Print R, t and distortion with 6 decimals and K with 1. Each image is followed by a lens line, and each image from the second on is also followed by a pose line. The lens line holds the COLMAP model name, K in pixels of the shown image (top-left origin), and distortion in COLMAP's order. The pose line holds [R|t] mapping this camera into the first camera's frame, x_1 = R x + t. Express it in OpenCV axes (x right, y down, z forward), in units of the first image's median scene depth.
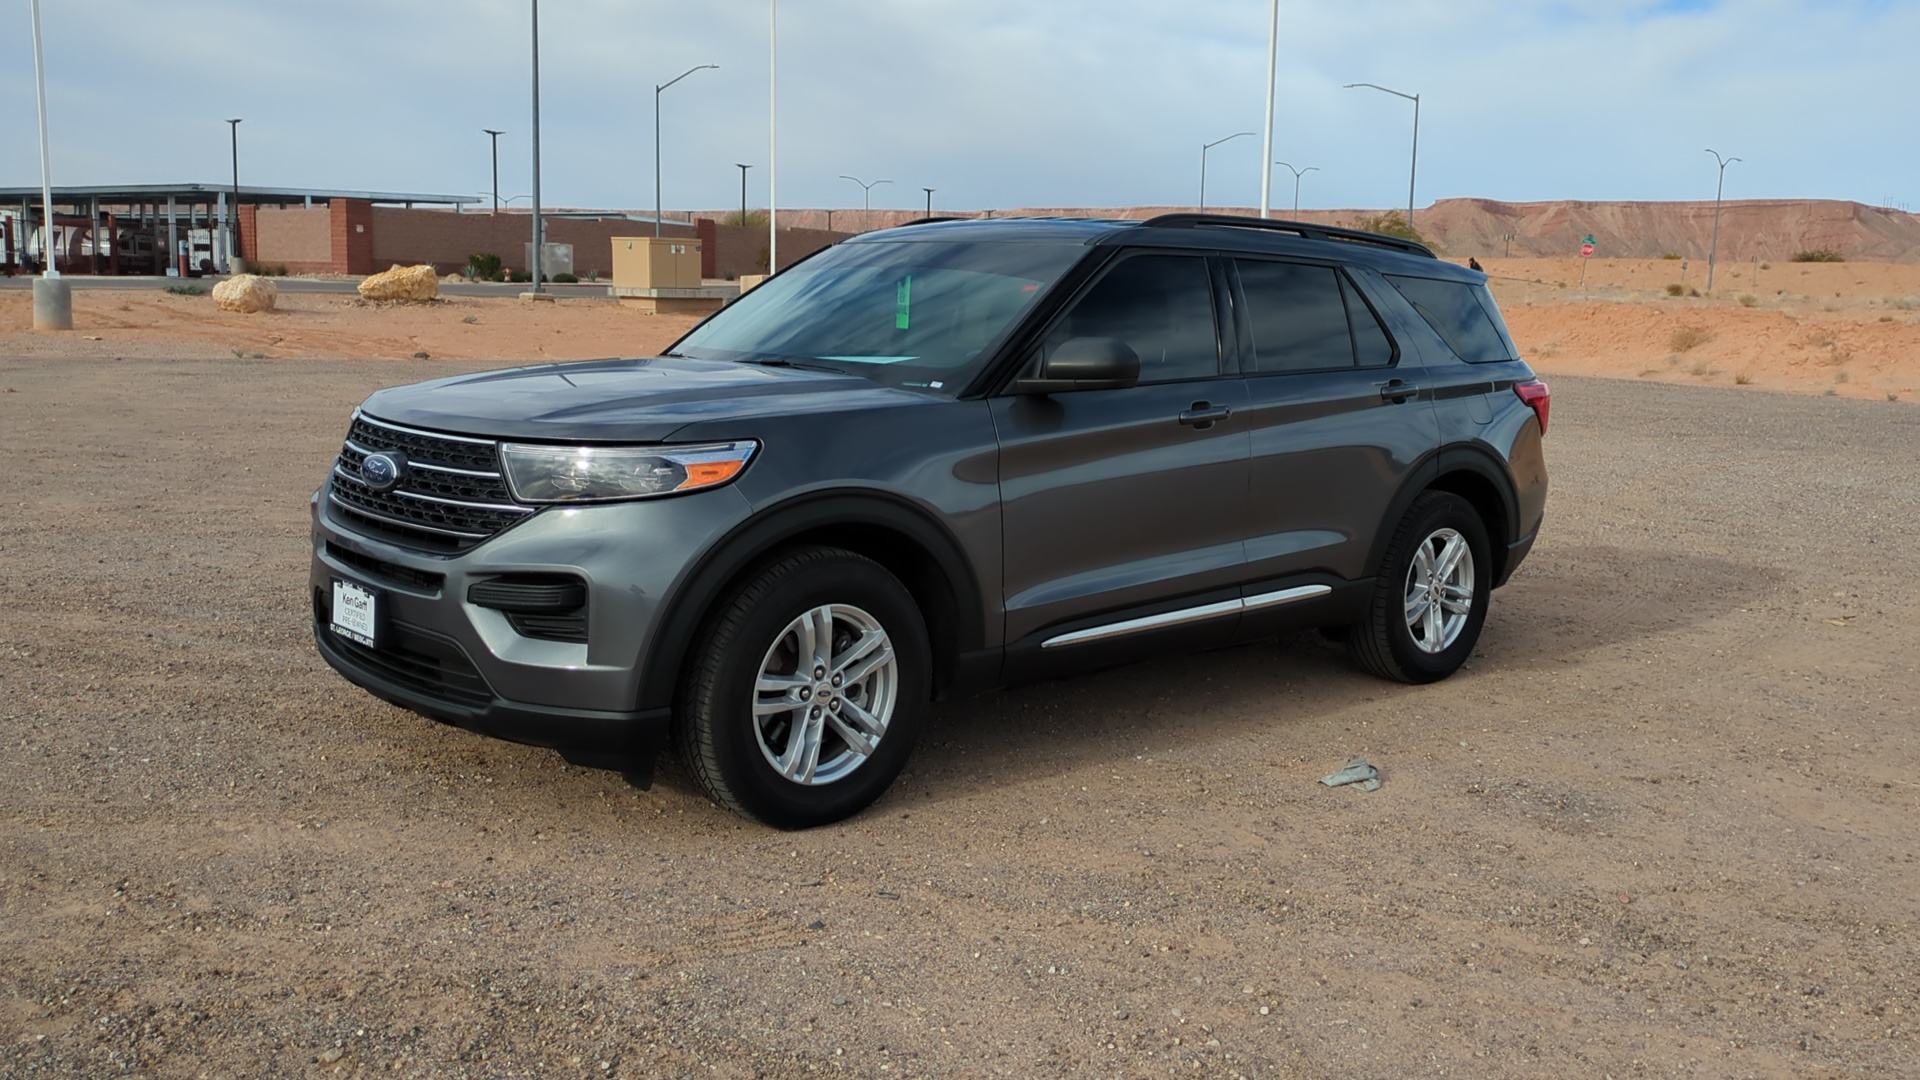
lens RADIAL K [[1641.2, 0, 971.2], [0, 1641.2, 544.2], [0, 0, 1]] dist [0.075061, -0.088195]
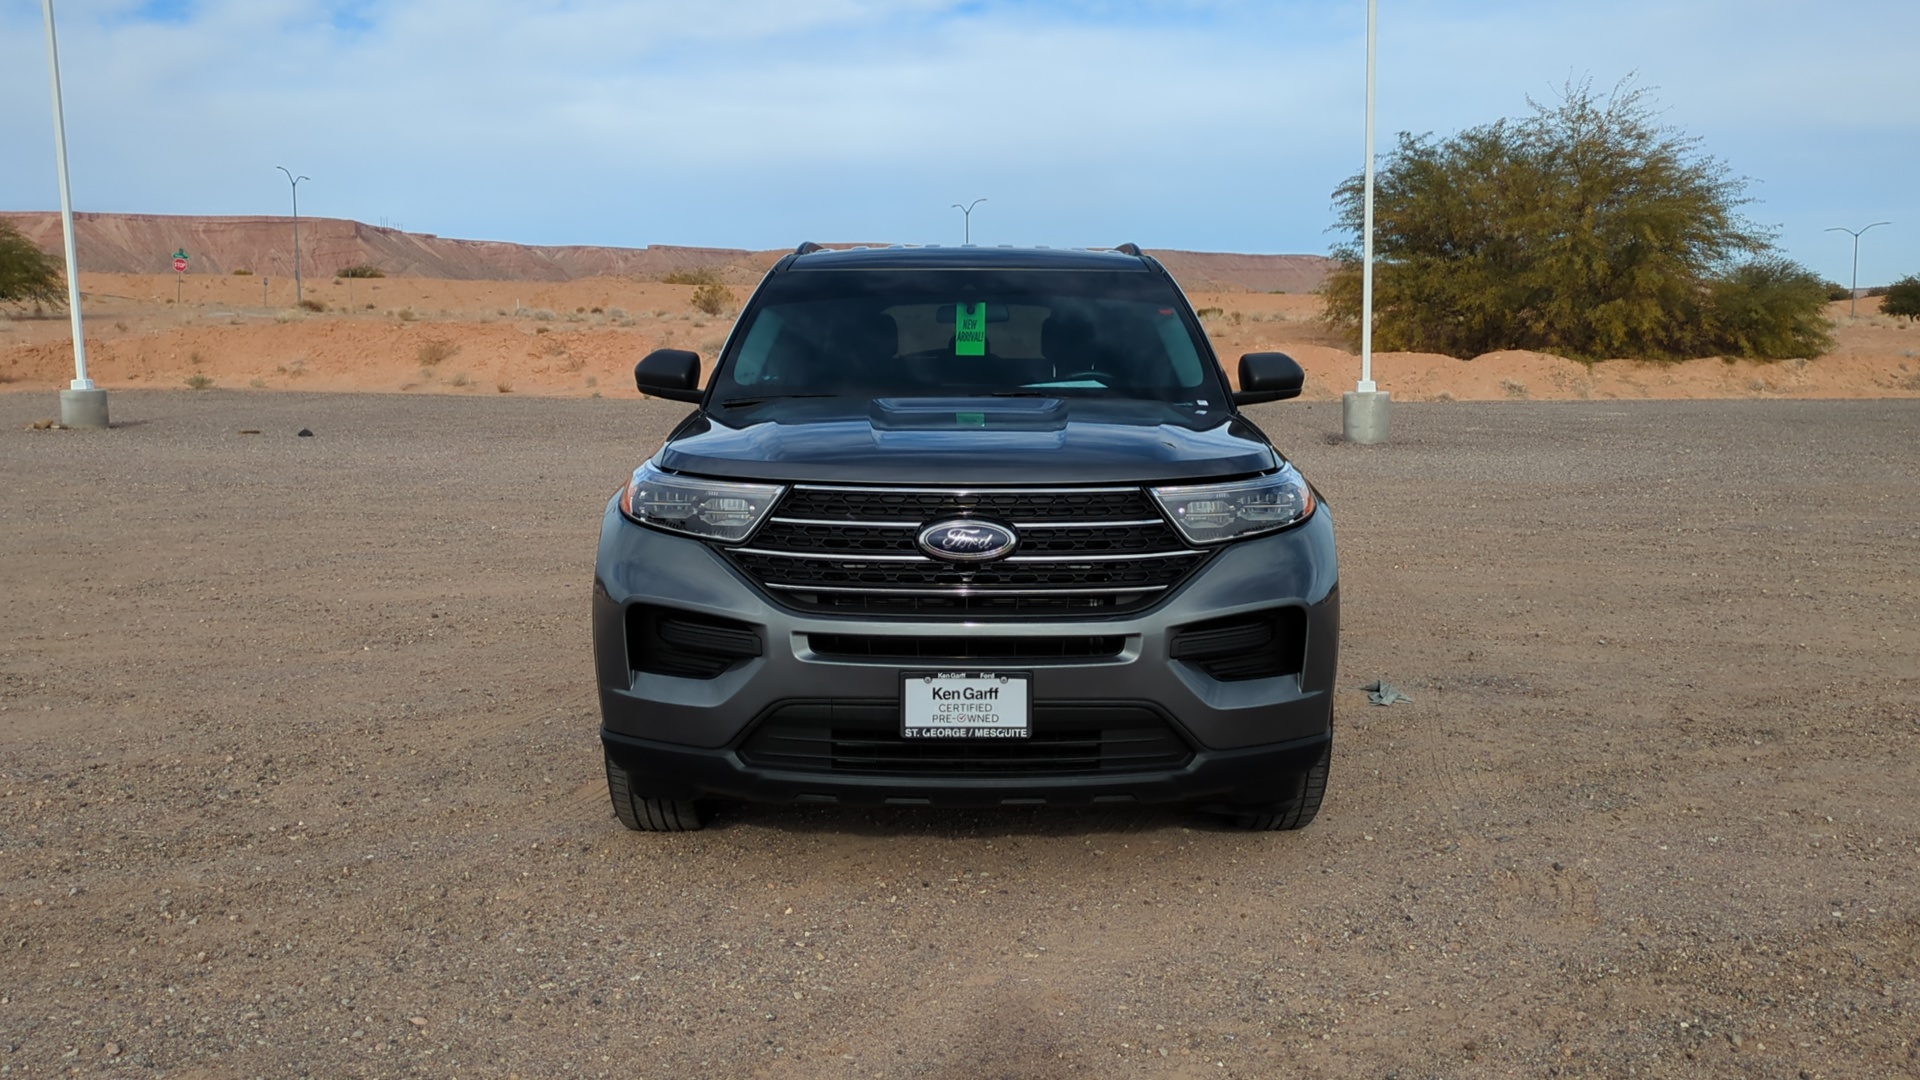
lens RADIAL K [[1641.2, 0, 971.2], [0, 1641.2, 544.2], [0, 0, 1]] dist [0.075061, -0.088195]
pose [[0.678222, -0.124164, 0.724291, -0.873327], [0.130565, 0.990301, 0.047505, -0.073576], [-0.723165, 0.062349, 0.687856, 0.361607]]
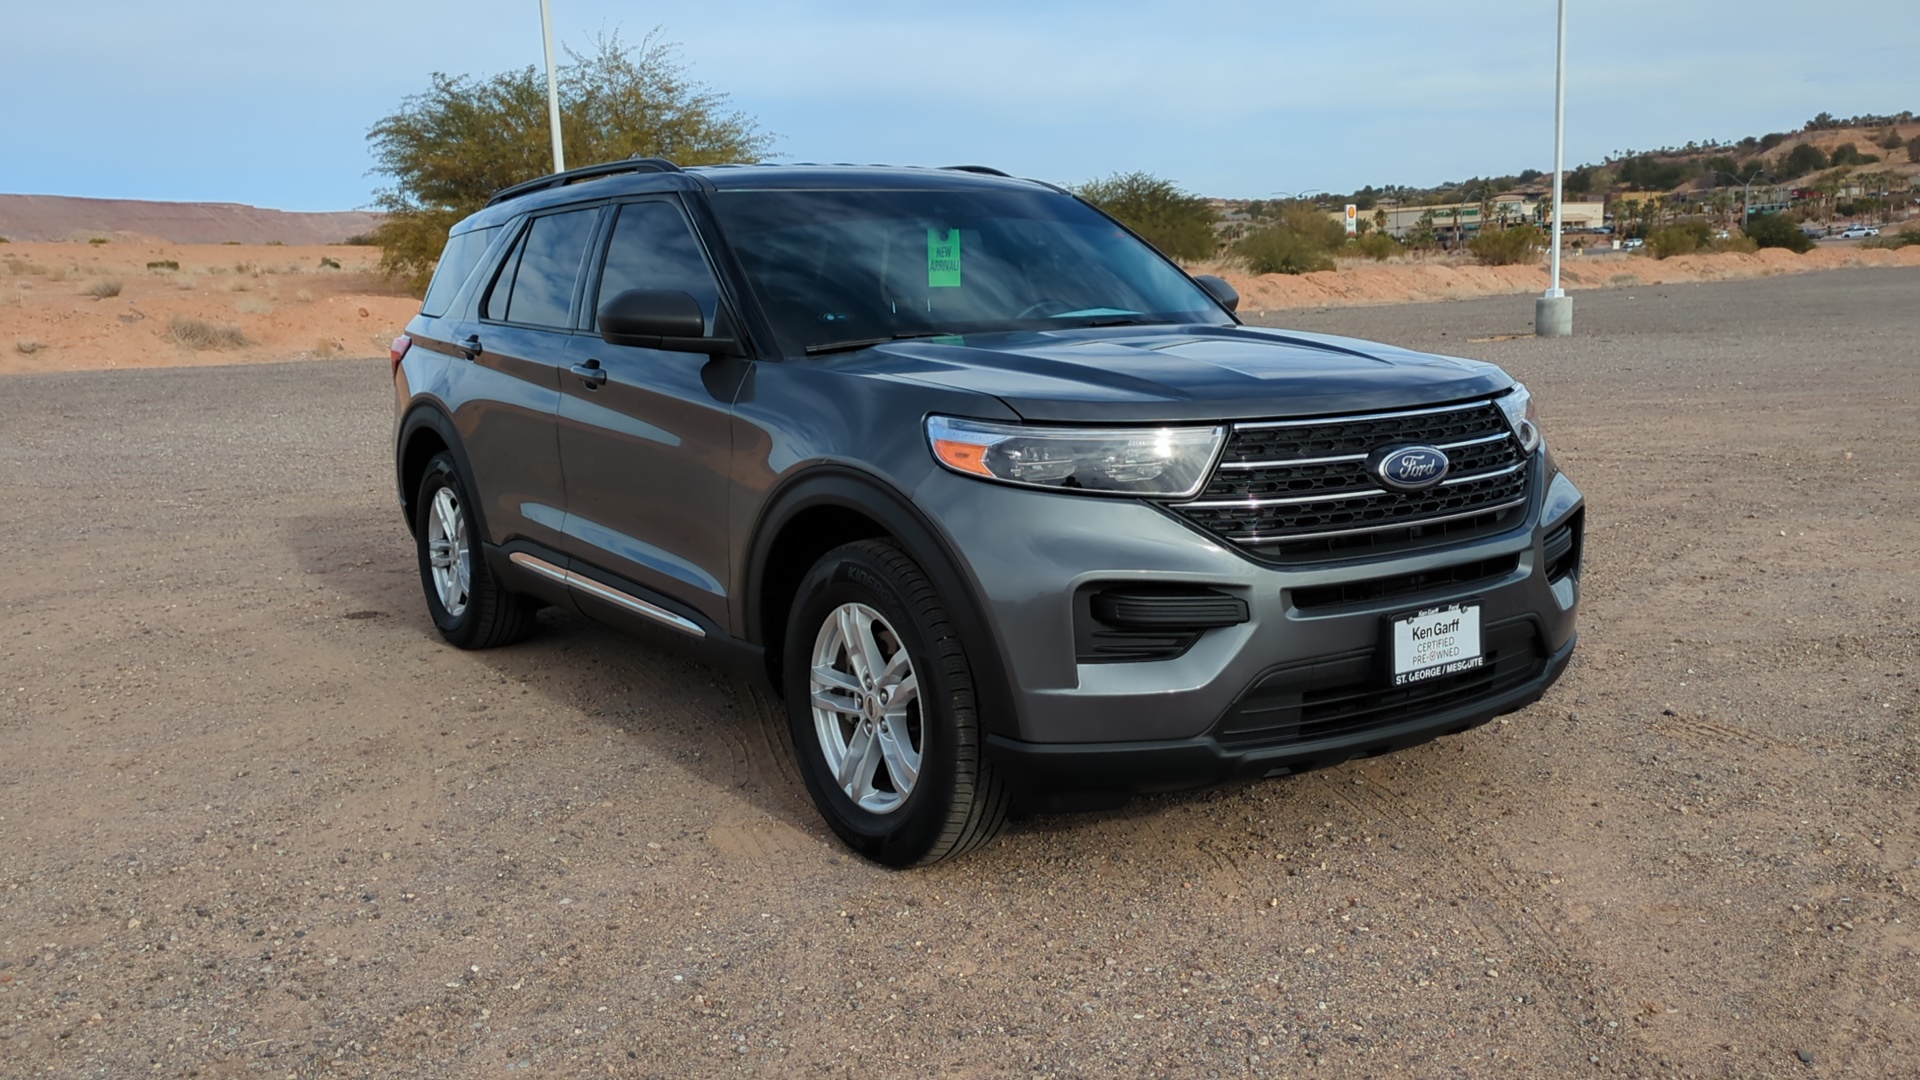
lens RADIAL K [[1673.6, 0, 965.3], [0, 1673.6, 520.4], [0, 0, 1]] dist [0.055642, 0.002149]
pose [[0.139586, -0.179600, 0.973786, -1.067434], [0.178439, 0.971877, 0.153670, -0.164889], [-0.974000, 0.152311, 0.167708, 0.961451]]
